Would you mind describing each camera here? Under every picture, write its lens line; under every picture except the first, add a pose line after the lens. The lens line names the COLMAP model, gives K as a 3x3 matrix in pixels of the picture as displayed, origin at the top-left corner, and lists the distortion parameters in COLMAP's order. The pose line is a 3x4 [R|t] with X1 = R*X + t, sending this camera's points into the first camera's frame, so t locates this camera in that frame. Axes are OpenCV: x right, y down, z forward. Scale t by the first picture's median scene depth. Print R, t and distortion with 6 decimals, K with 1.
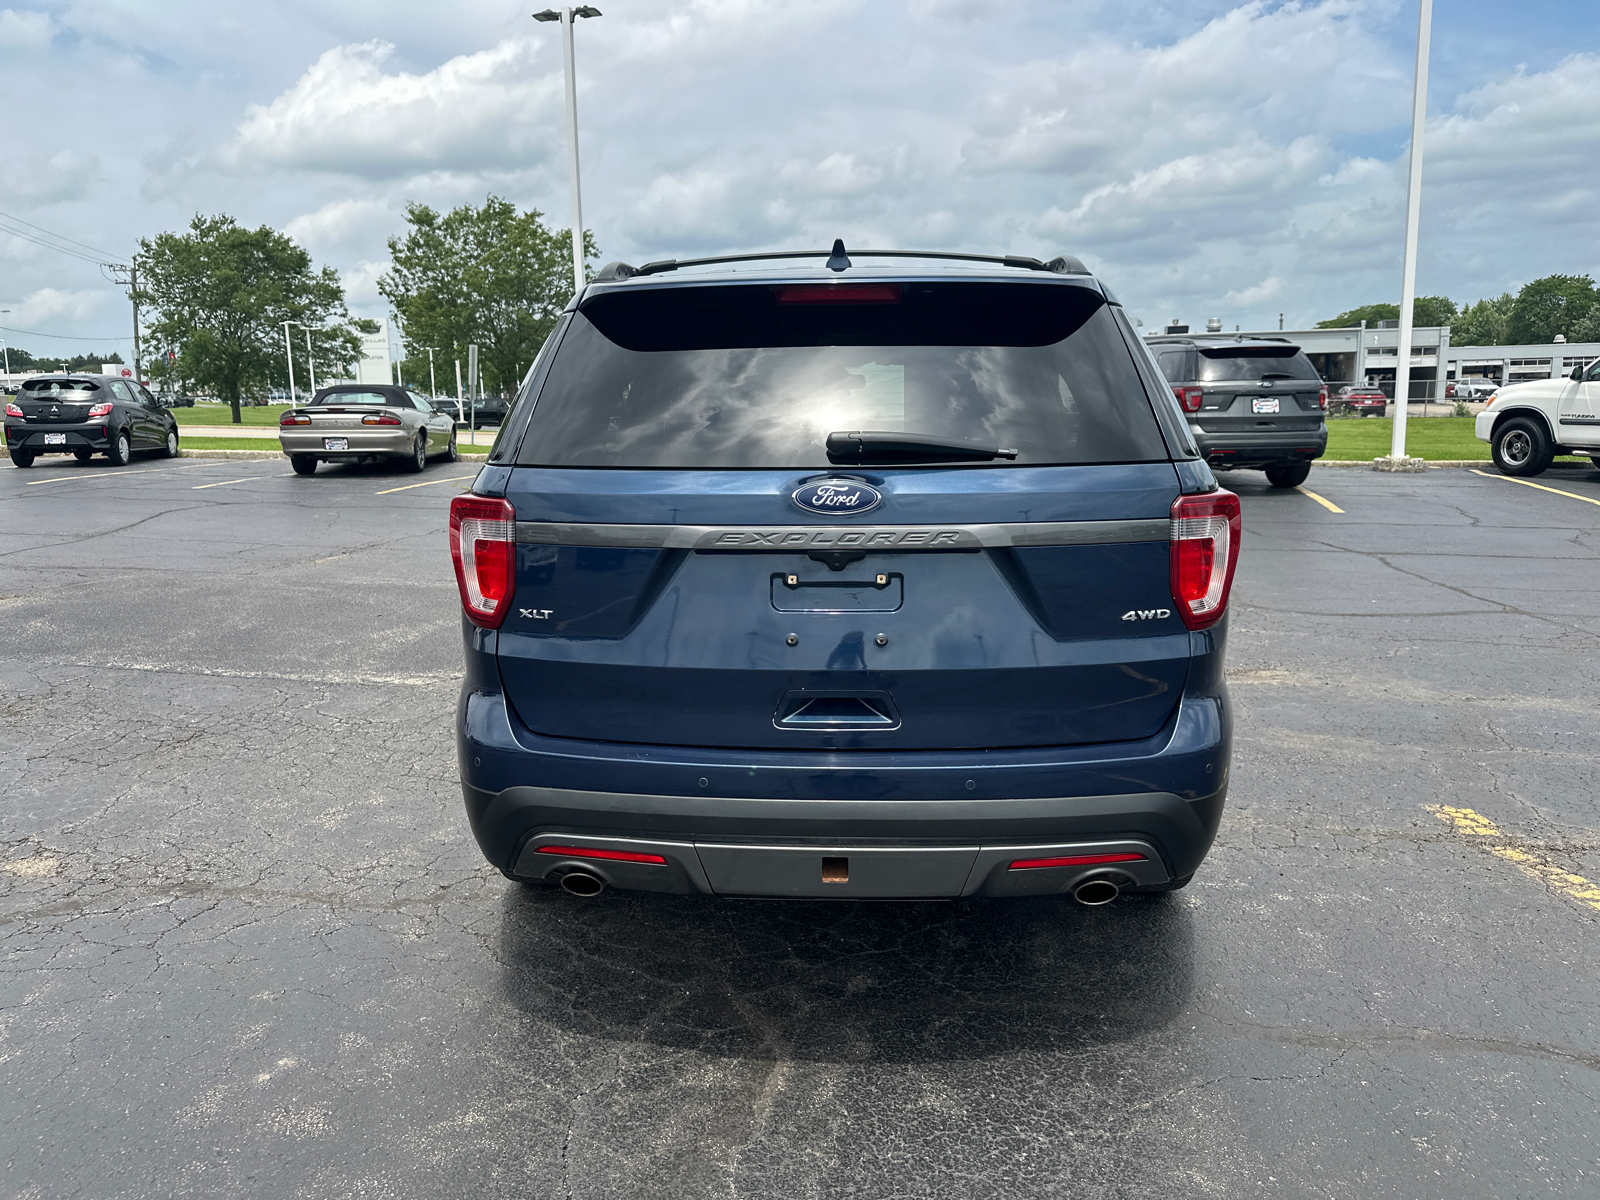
lens RADIAL K [[1129.3, 0, 800.0], [0, 1129.3, 577.8], [0, 0, 1]] dist [0.005784, -0.004180]
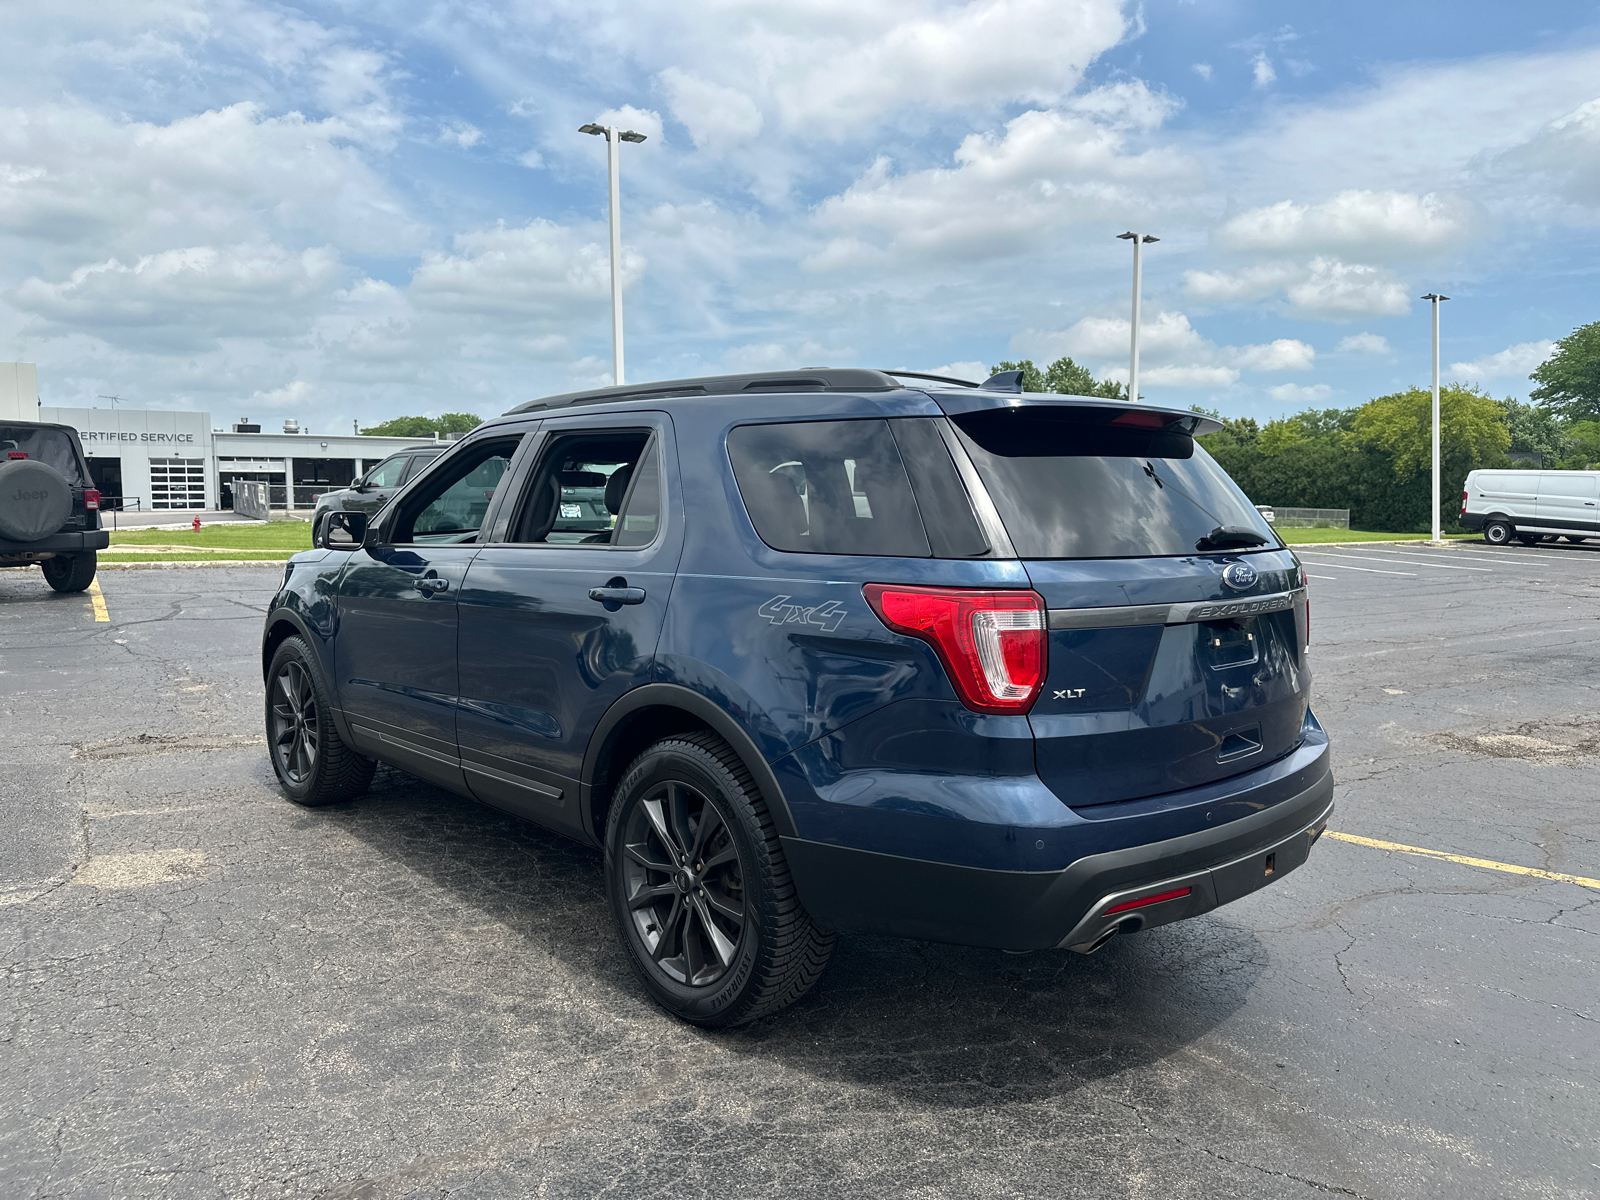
lens RADIAL K [[1139.0, 0, 800.0], [0, 1139.0, 600.0], [0, 0, 1]] dist [0.001867, -0.003617]
pose [[0.689245, -0.043082, 0.723246, -0.597372], [0.094678, 0.995026, -0.030957, -0.023961], [-0.718315, 0.089812, 0.689896, 0.216207]]
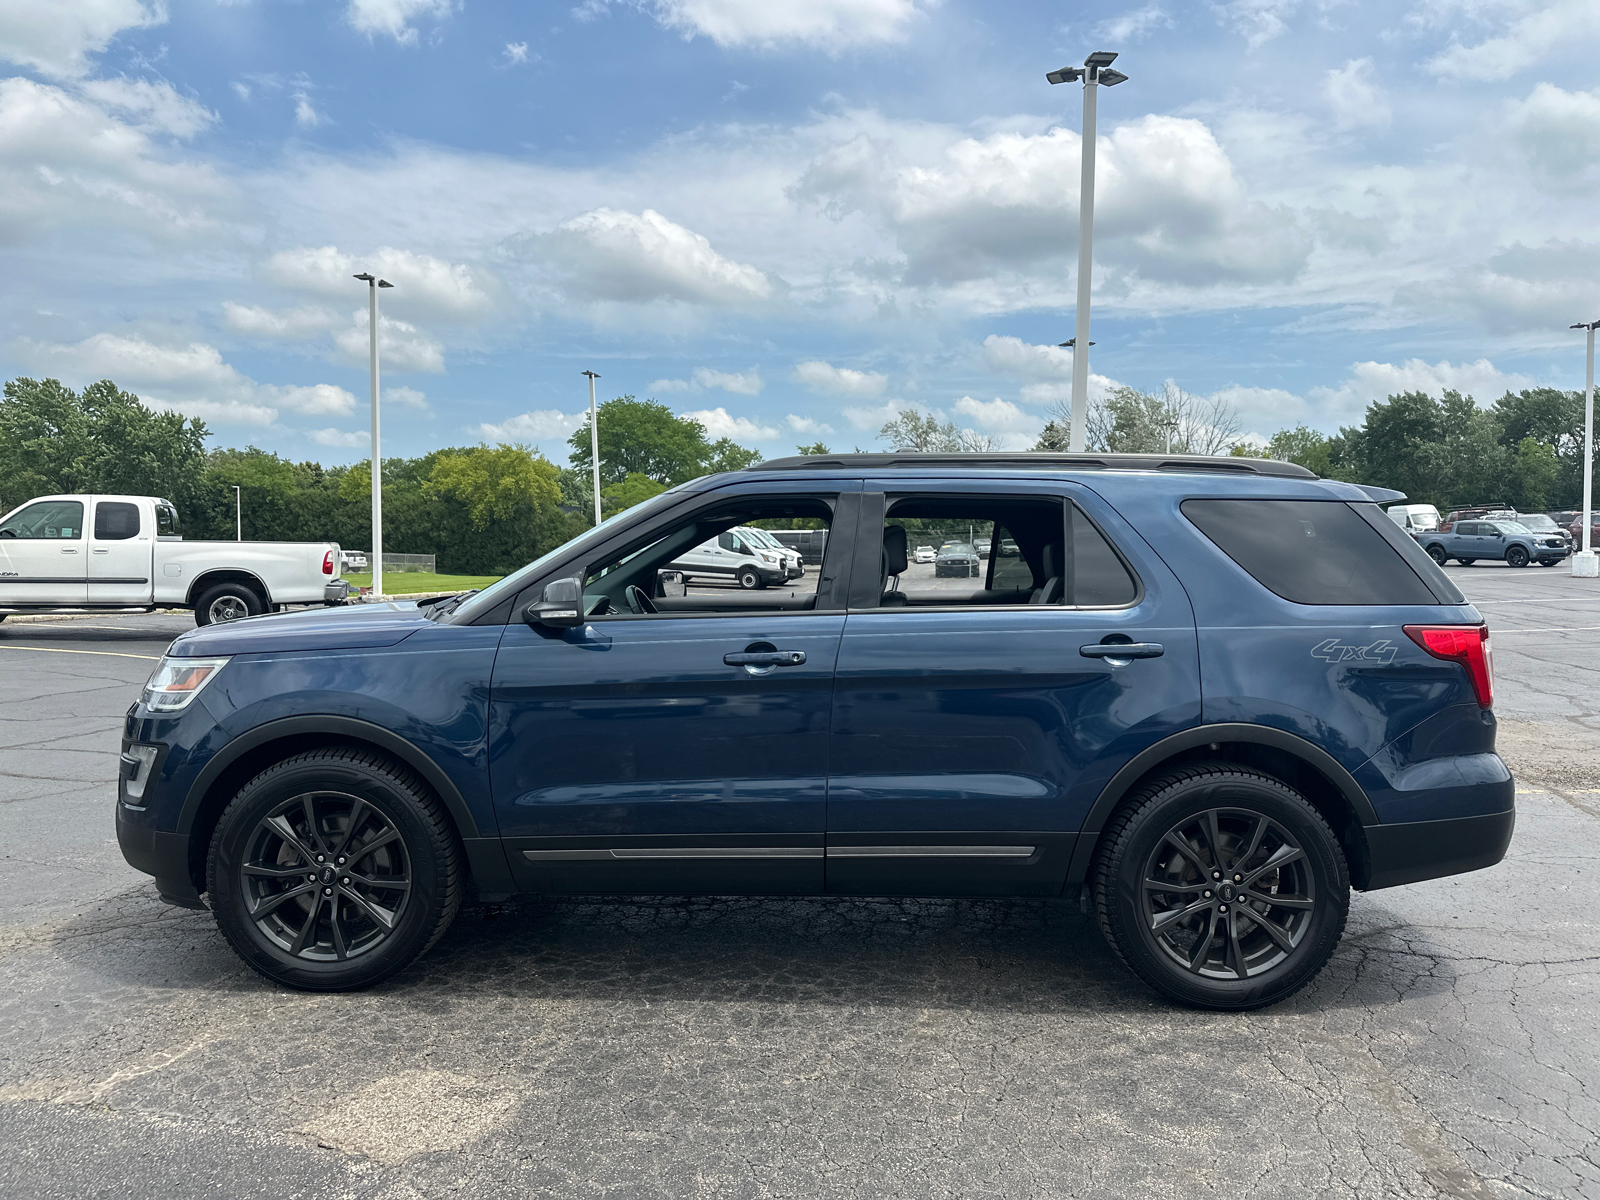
lens RADIAL K [[1131.8, 0, 828.9], [0, 1131.8, 625.2], [0, 0, 1]] dist [-0.001272, 0.002954]
pose [[-0.058204, -0.046944, 0.997200, -0.910262], [0.140265, 0.988600, 0.054726, -0.145843], [-0.988402, 0.143057, -0.050956, 1.009765]]
